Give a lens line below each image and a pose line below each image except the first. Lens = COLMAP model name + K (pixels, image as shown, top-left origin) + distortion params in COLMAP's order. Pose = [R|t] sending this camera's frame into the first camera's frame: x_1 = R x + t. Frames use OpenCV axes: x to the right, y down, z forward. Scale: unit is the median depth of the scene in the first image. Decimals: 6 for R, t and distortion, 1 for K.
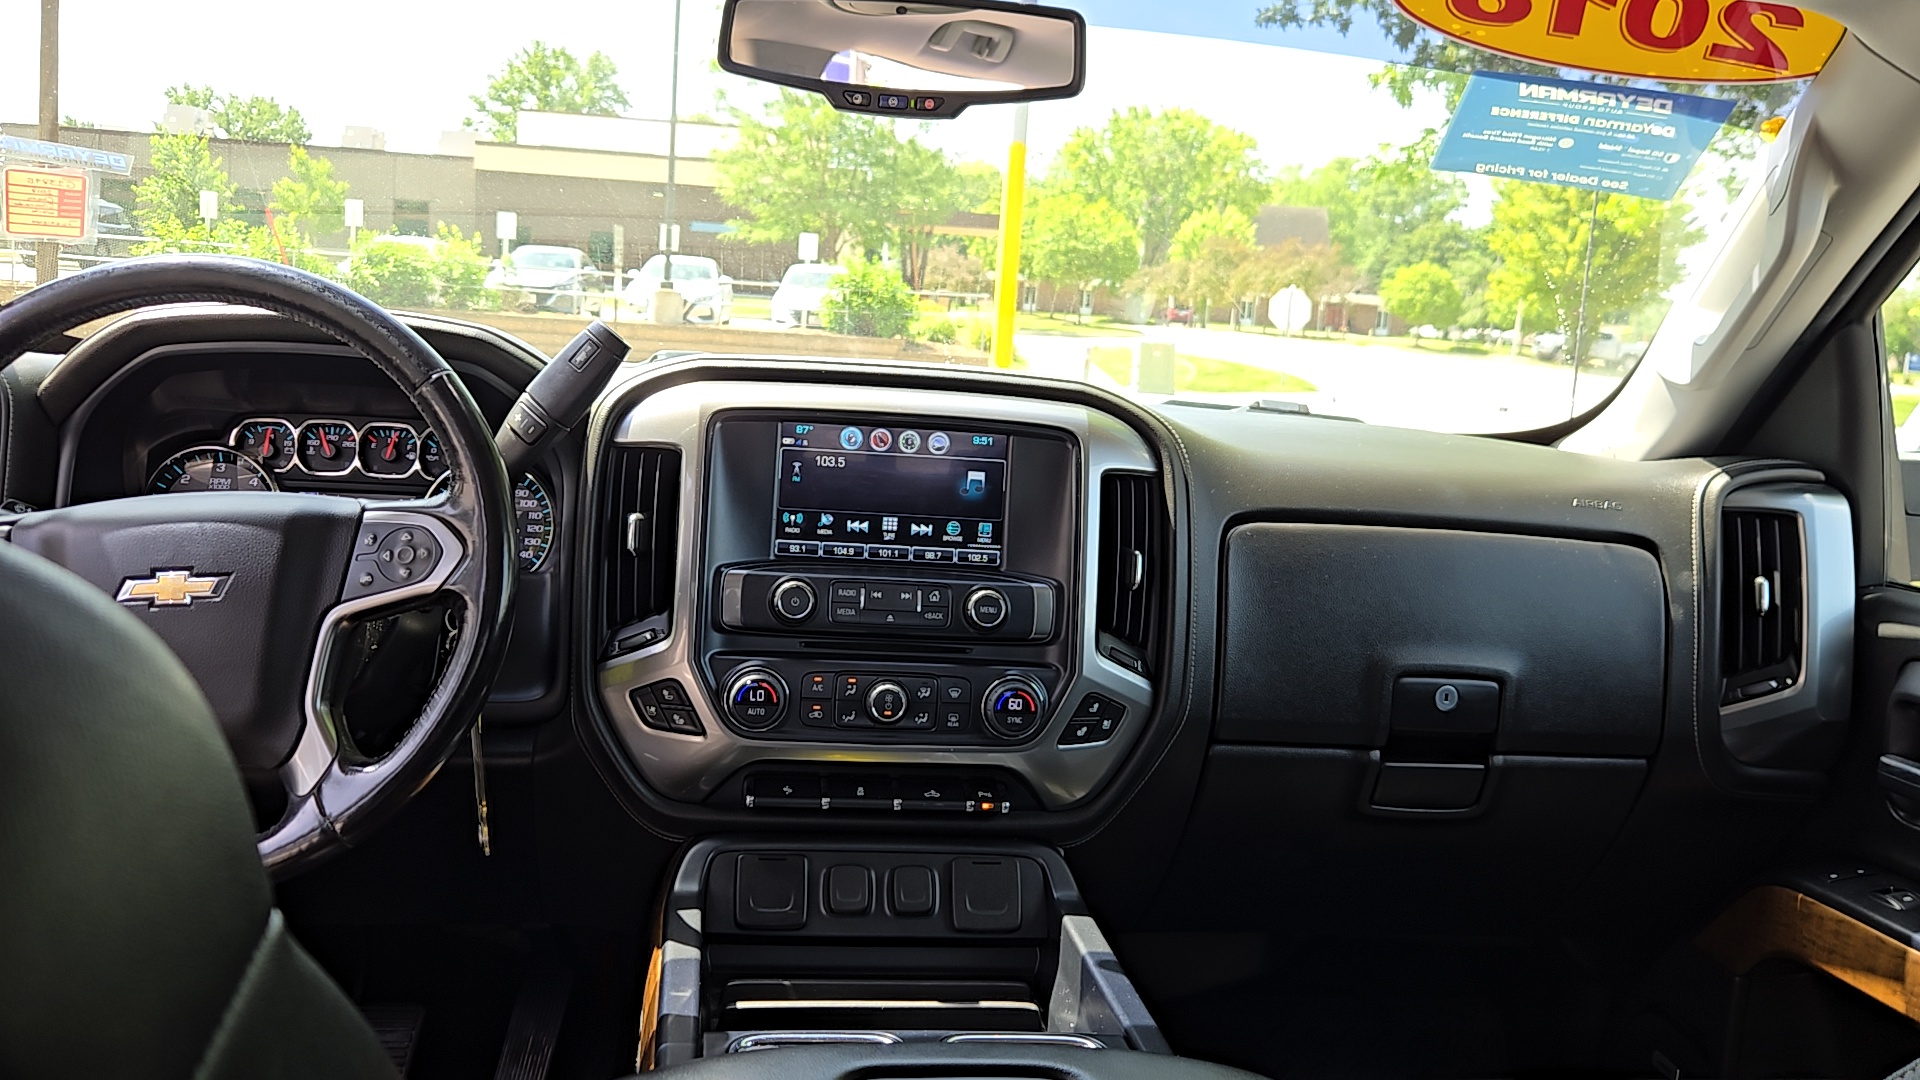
lens RADIAL K [[1599.9, 0, 952.2], [0, 1599.9, 546.0], [0, 0, 1]] dist [0.014913, -0.001665]
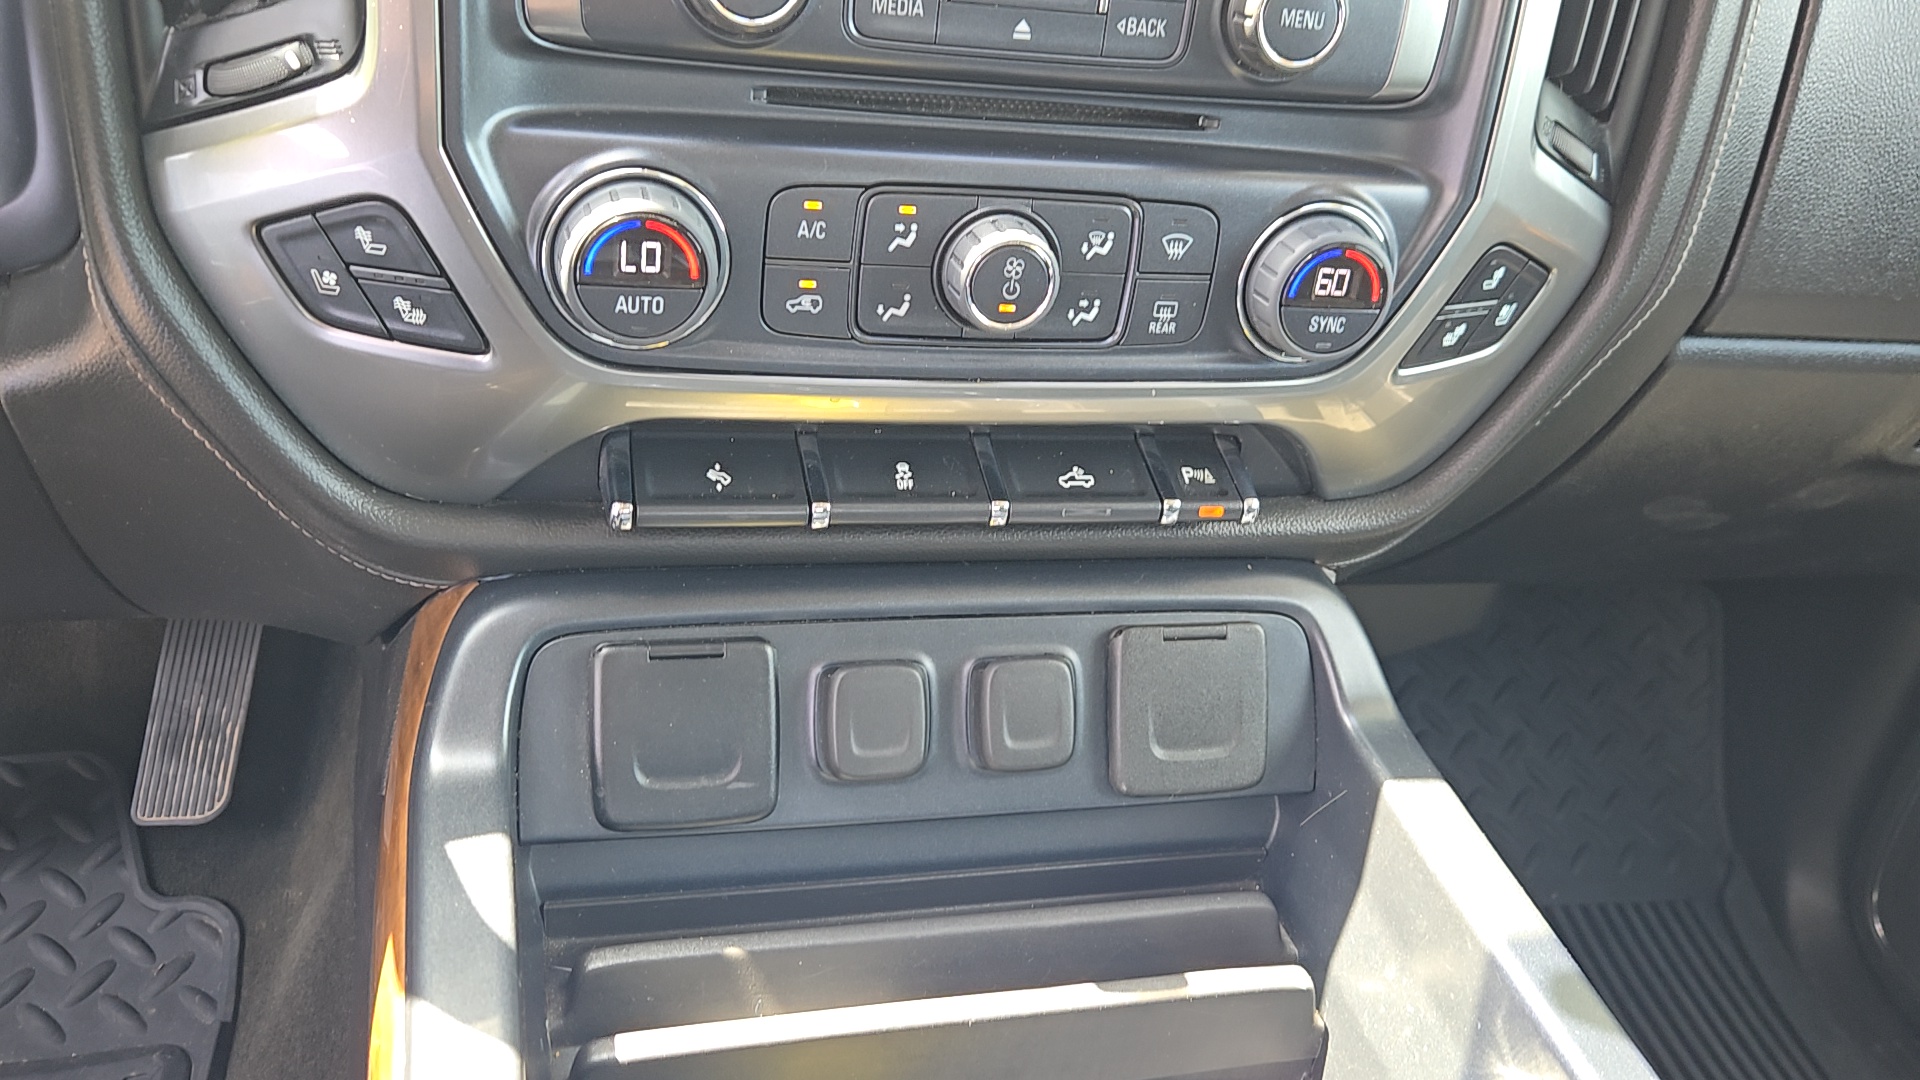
lens RADIAL K [[1621.2, 0, 960.0], [0, 1621.2, 540.0], [0, 0, 1]] dist [-0.000291, -0.018213]
pose [[0.991211, 0.004480, 0.132212, -0.095892], [-0.060790, 0.903079, 0.425150, -0.003156], [-0.117493, -0.429451, 0.895415, 0.630520]]
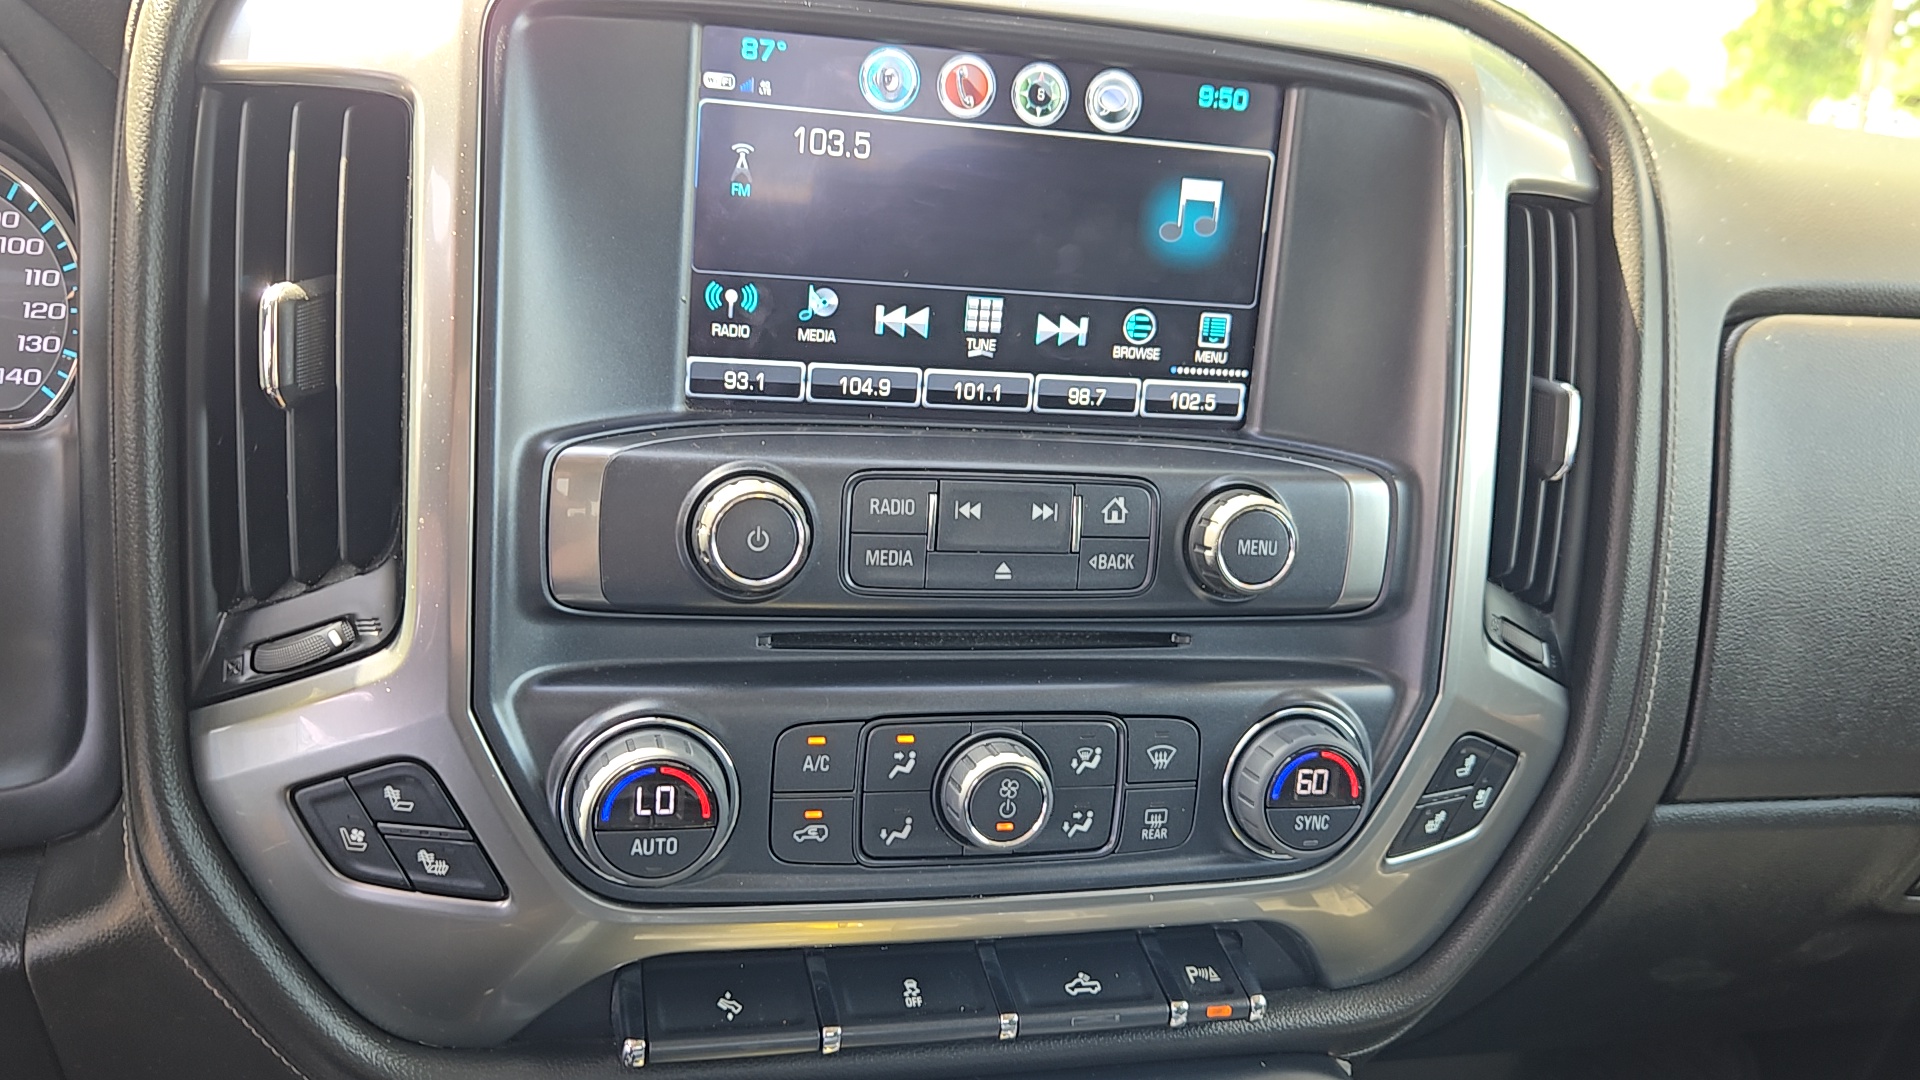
lens RADIAL K [[1621.2, 0, 960.0], [0, 1621.2, 540.0], [0, 0, 1]] dist [-0.000291, -0.018213]
pose [[0.990353, -0.010670, 0.138158, -0.099674], [-0.011061, 0.987763, 0.155572, -0.021088], [-0.138128, -0.155600, 0.978115, 0.617723]]
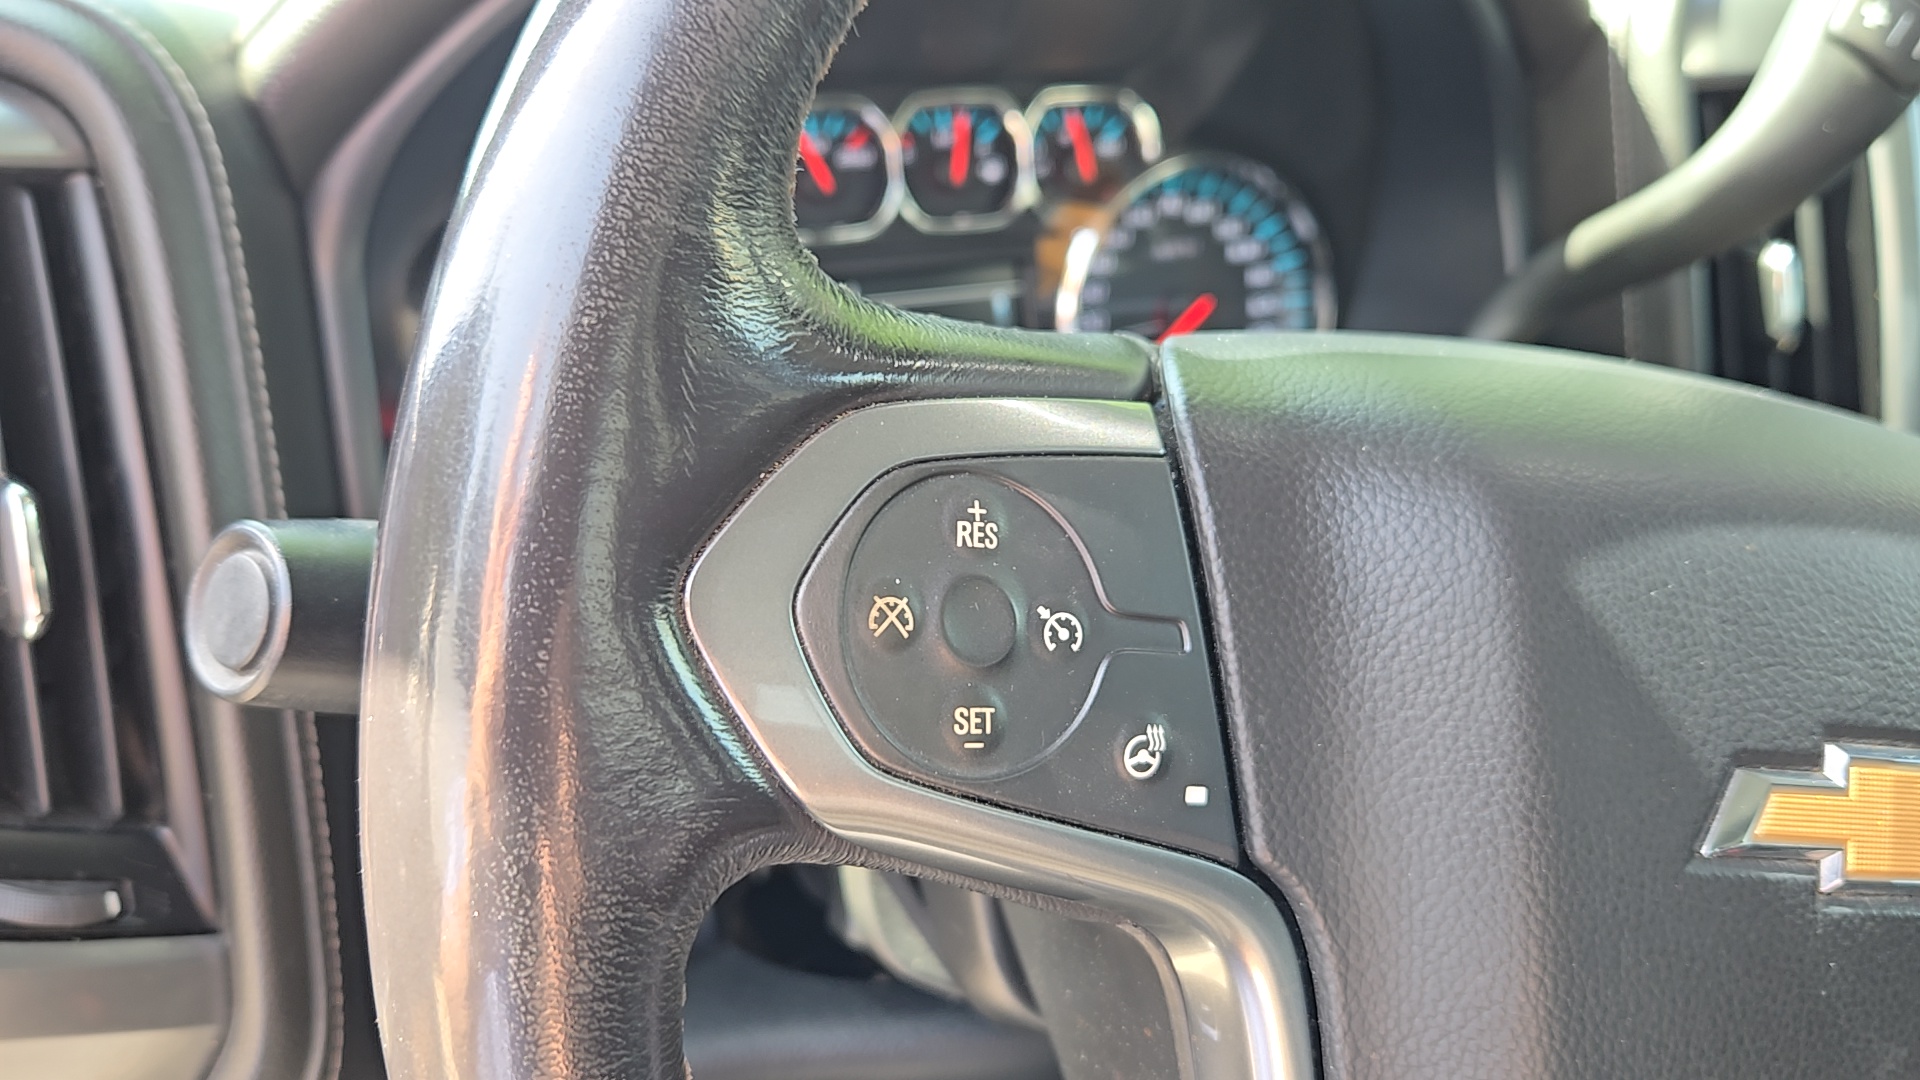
lens RADIAL K [[1687.3, 0, 967.4], [0, 1687.3, 548.6], [0, 0, 1]] dist [-0.042891, -0.001933]
pose [[0.951892, -0.168244, 0.256118, -0.512829], [0.111115, 0.968422, 0.223186, -0.064204], [-0.285580, -0.183991, 0.940527, 0.618989]]
